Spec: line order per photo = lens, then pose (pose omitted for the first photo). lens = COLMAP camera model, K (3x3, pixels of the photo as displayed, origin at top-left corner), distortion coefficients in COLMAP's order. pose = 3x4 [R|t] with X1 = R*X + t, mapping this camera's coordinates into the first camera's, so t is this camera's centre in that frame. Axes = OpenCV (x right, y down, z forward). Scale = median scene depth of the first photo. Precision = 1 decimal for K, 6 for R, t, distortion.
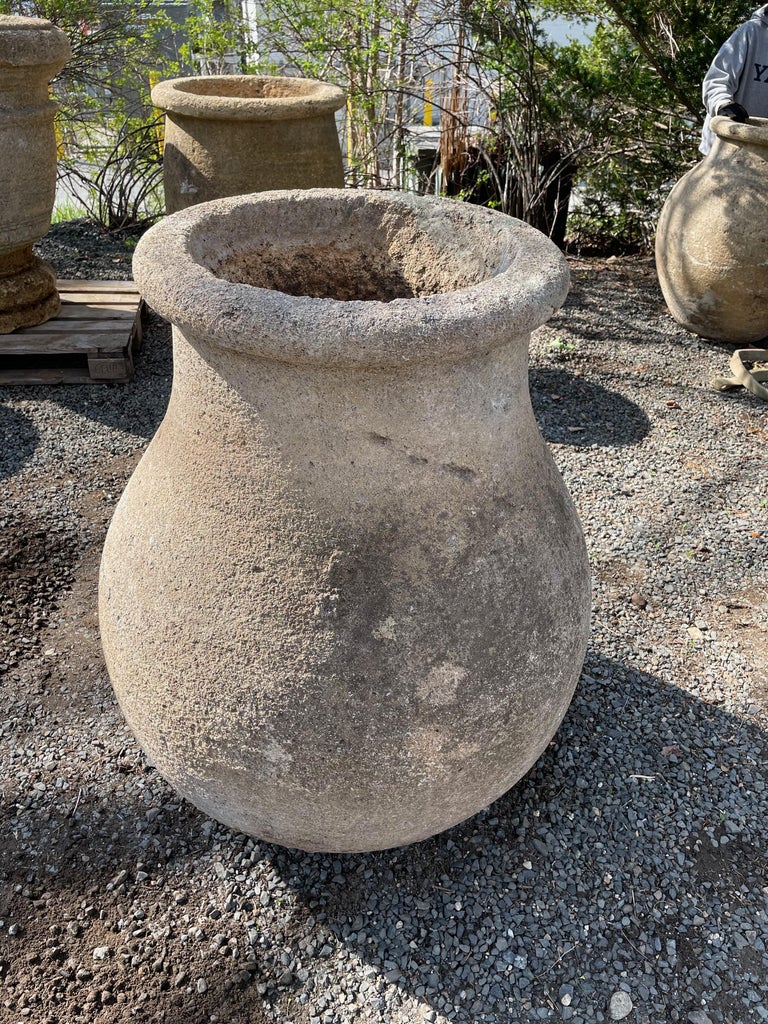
lens RADIAL K [[760.6, 0, 394.7], [0, 760.6, 505.5], [0, 0, 1]] dist [0.097800, -0.115949]
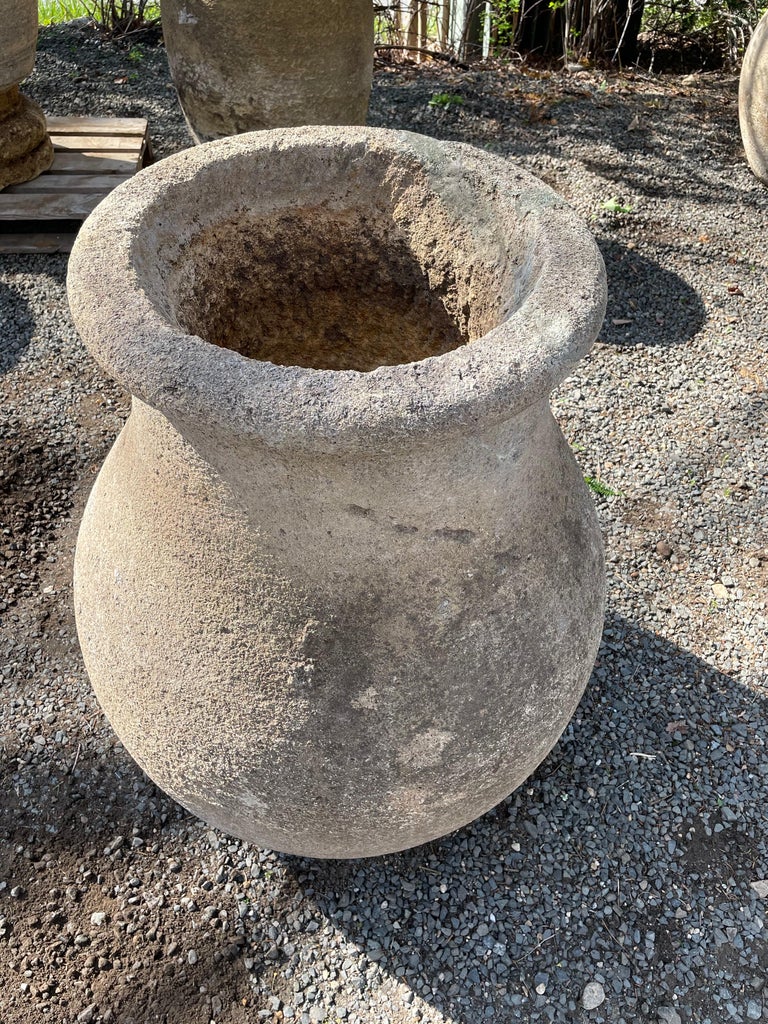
lens RADIAL K [[764.0, 0, 391.0], [0, 764.0, 510.3], [0, 0, 1]] dist [0.091552, -0.113923]
pose [[0.998149, 0.042349, -0.043646, 0.037201], [-0.030825, 0.970977, 0.237176, -0.209851], [0.052424, -0.235392, 0.970486, 0.122460]]
